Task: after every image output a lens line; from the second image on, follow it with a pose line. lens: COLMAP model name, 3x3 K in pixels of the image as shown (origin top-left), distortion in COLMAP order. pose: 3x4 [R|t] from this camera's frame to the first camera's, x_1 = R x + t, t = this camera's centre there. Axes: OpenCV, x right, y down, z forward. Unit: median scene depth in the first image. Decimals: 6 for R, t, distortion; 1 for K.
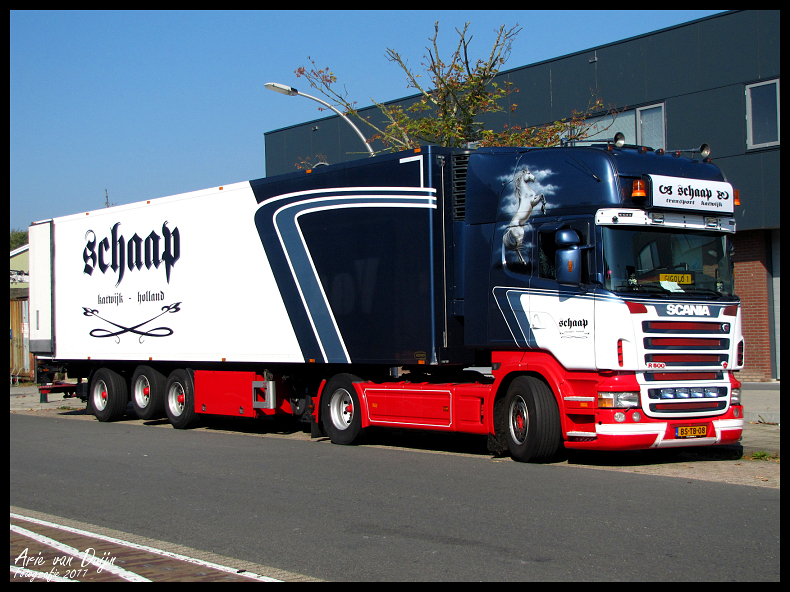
lens RADIAL K [[1503.2, 0, 395.0], [0, 1503.2, 296.0], [0, 0, 1]] dist [0.003806, -0.058968]
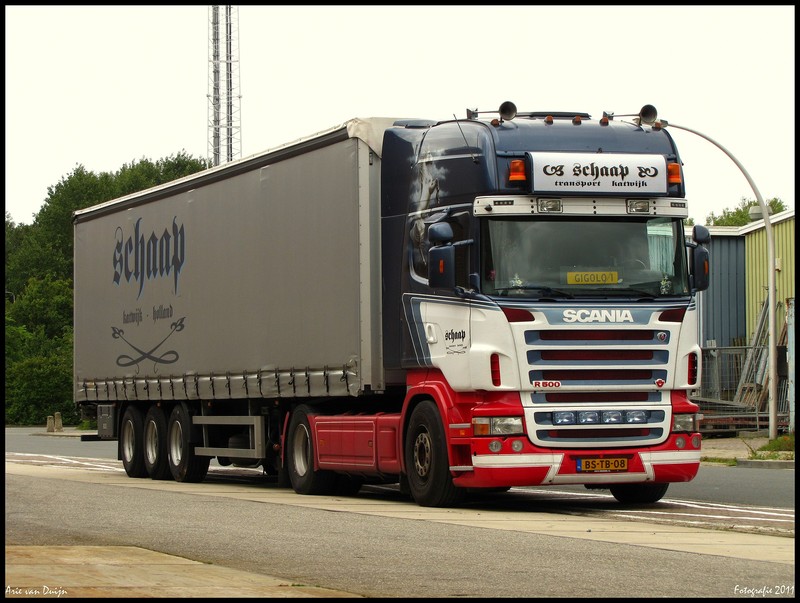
lens RADIAL K [[2780.7, 0, 400.0], [0, 2780.7, 301.5], [0, 0, 1]] dist [-0.045201, -2.380139]
pose [[0.953986, -0.025834, -0.298735, 0.545399], [0.026201, 0.999653, -0.002777, 0.002970], [0.298703, -0.005178, 0.954332, -0.470409]]
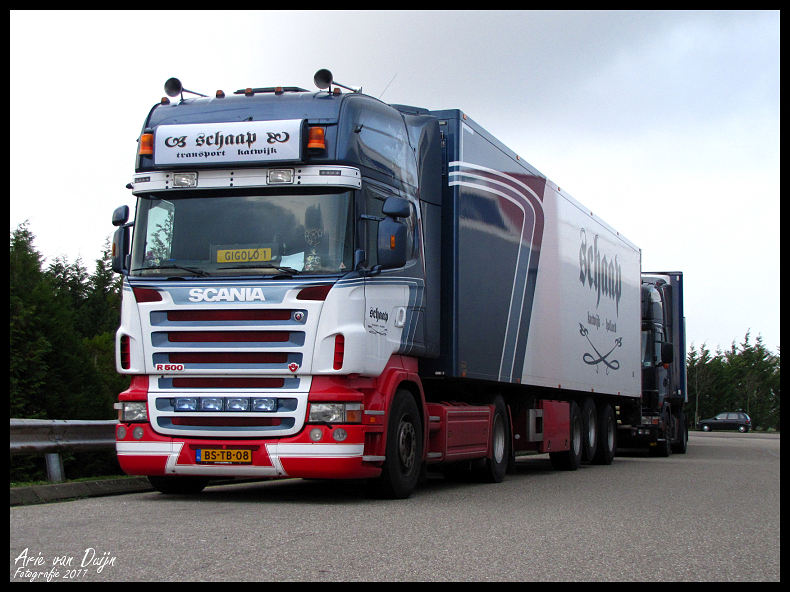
lens RADIAL K [[1579.1, 0, 394.3], [0, 1579.1, 256.5], [0, 0, 1]] dist [-0.005895, -0.120929]
pose [[0.608232, -0.076161, -0.790097, 0.880817], [0.023182, 0.996666, -0.078227, 0.054595], [0.793420, 0.029264, 0.607970, 0.586208]]
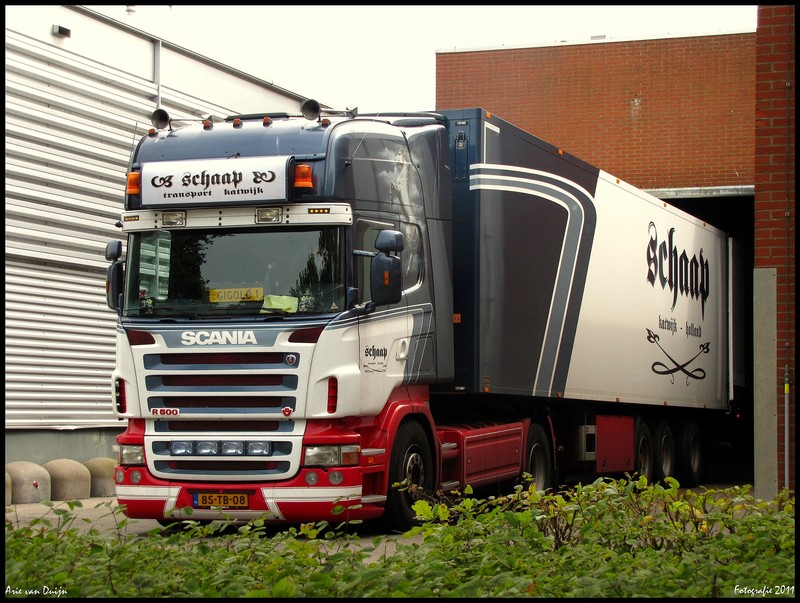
lens RADIAL K [[2045.1, 0, 399.8], [0, 2045.1, 323.7], [0, 0, 1]] dist [0.004340, -0.212825]
pose [[0.548525, -0.015992, -0.835981, 1.097329], [0.047827, 0.998780, 0.012276, -0.005678], [0.834765, -0.046716, 0.548621, 0.522162]]
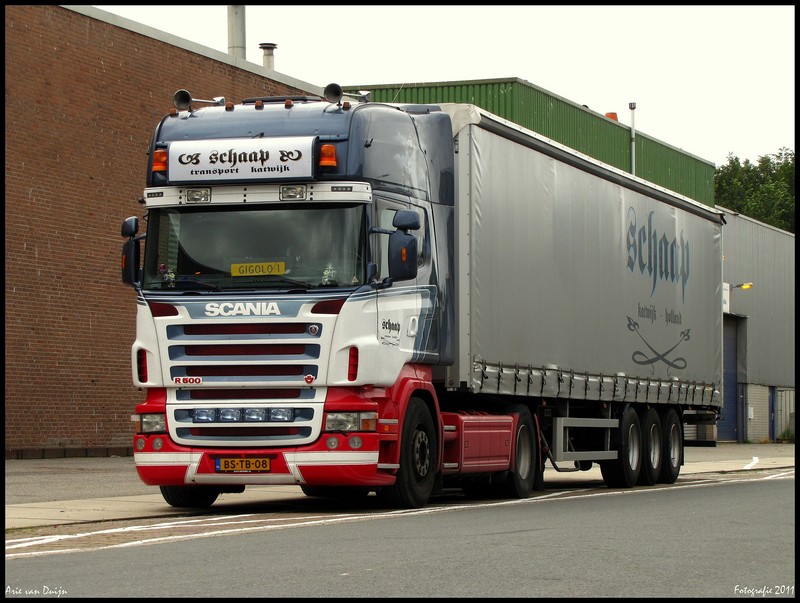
lens RADIAL K [[2780.7, 0, 400.0], [0, 2780.7, 301.5], [0, 0, 1]] dist [-0.045201, -2.380139]
pose [[0.603520, -0.043394, -0.796166, 1.395982], [0.035510, 0.998990, -0.027531, 0.048272], [0.796557, -0.011656, 0.604452, 0.197362]]
